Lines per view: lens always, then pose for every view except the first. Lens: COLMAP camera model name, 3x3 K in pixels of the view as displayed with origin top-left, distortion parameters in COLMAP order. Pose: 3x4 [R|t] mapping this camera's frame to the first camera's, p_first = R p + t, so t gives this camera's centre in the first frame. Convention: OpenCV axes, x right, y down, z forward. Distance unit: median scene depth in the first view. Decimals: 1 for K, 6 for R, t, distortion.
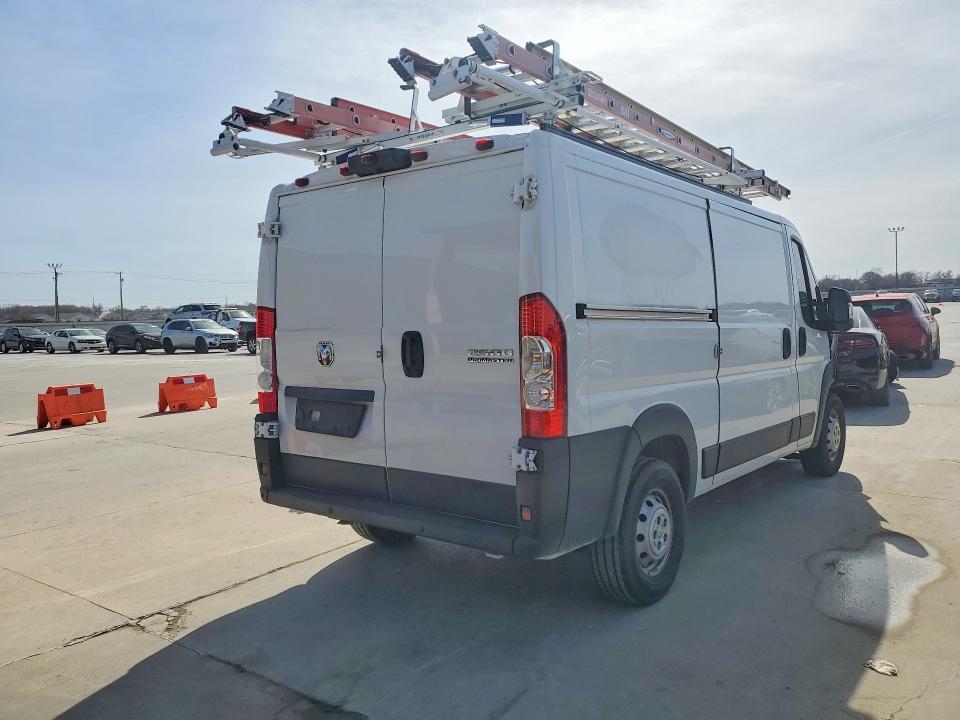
lens RADIAL K [[740.1, 0, 476.0], [0, 740.1, 365.4], [0, 0, 1]] dist [0.027245, -0.023190]
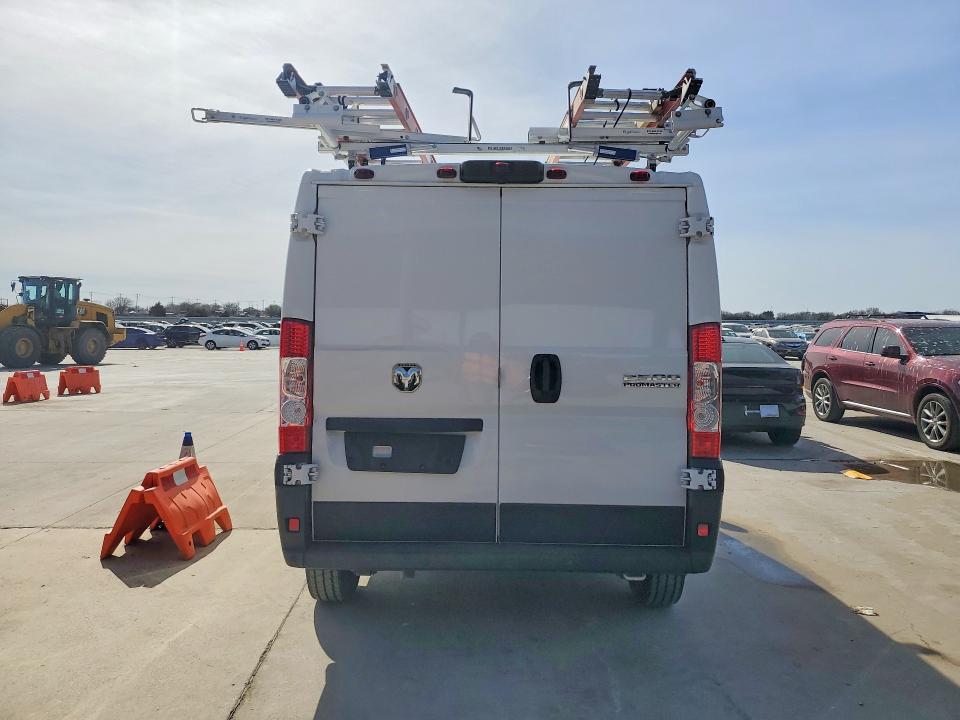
lens RADIAL K [[740.1, 0, 471.0], [0, 740.1, 353.6], [0, 0, 1]] dist [0.027245, -0.023190]
pose [[0.790665, 0.018478, 0.611969, -0.654876], [0.006562, 0.999231, -0.038648, -0.009986], [-0.612213, 0.034573, 0.789936, 0.273348]]
